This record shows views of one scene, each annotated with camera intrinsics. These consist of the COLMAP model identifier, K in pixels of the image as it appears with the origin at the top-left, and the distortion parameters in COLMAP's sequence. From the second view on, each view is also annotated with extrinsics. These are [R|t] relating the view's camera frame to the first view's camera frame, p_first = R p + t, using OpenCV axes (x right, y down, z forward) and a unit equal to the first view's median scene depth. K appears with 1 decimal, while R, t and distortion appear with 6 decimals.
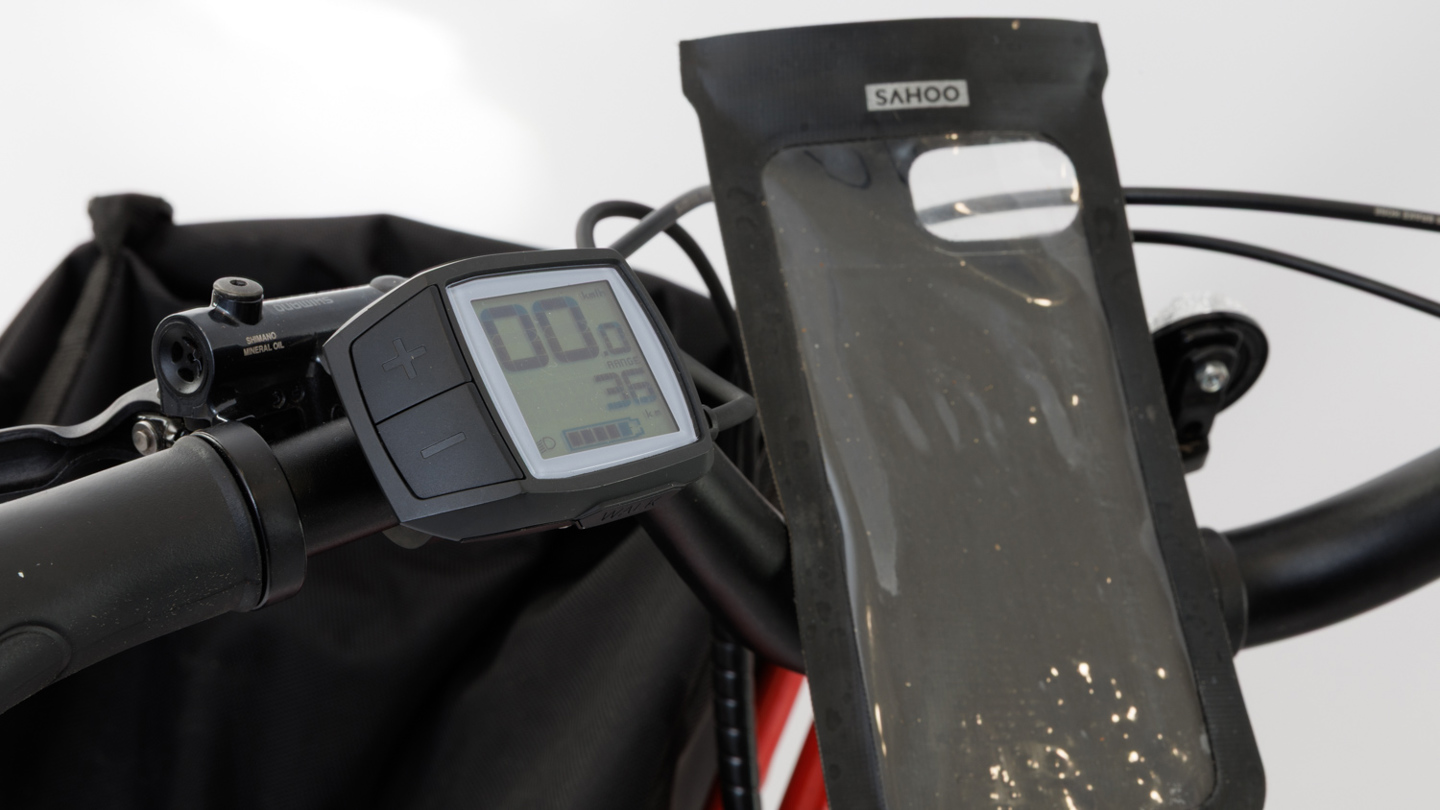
lens RADIAL K [[2601.1, 0, 720.0], [0, 2601.1, 405.0], [0, 0, 1]] dist [0.008120, 0.050613]
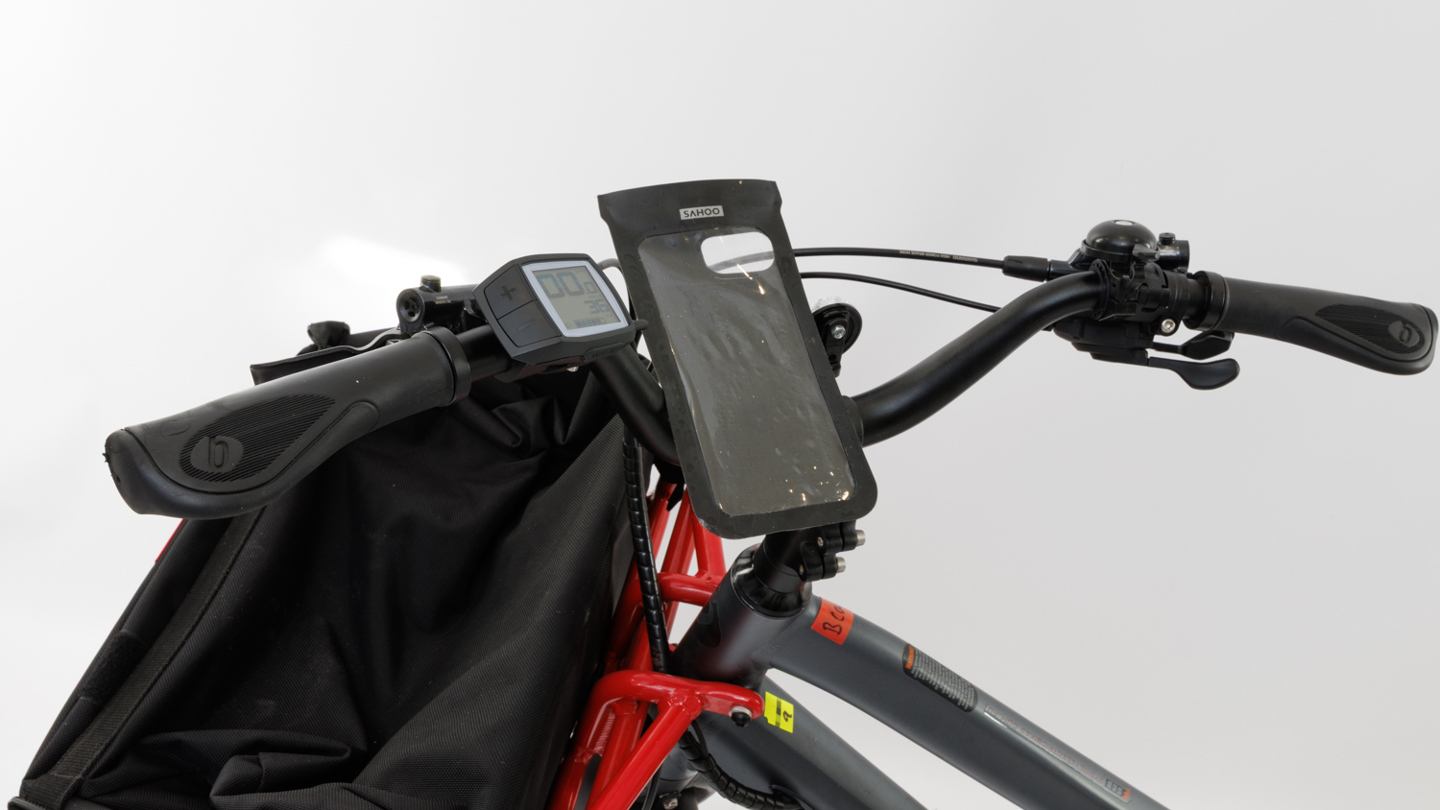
lens RADIAL K [[1490.3, 0, 720.0], [0, 1490.3, 405.0], [0, 0, 1]] dist [0.010320, 0.009606]
pose [[0.991581, -0.074073, 0.106205, -0.062307], [0.085674, 0.990322, -0.109190, 0.198615], [-0.097089, 0.117370, 0.988331, -0.297948]]
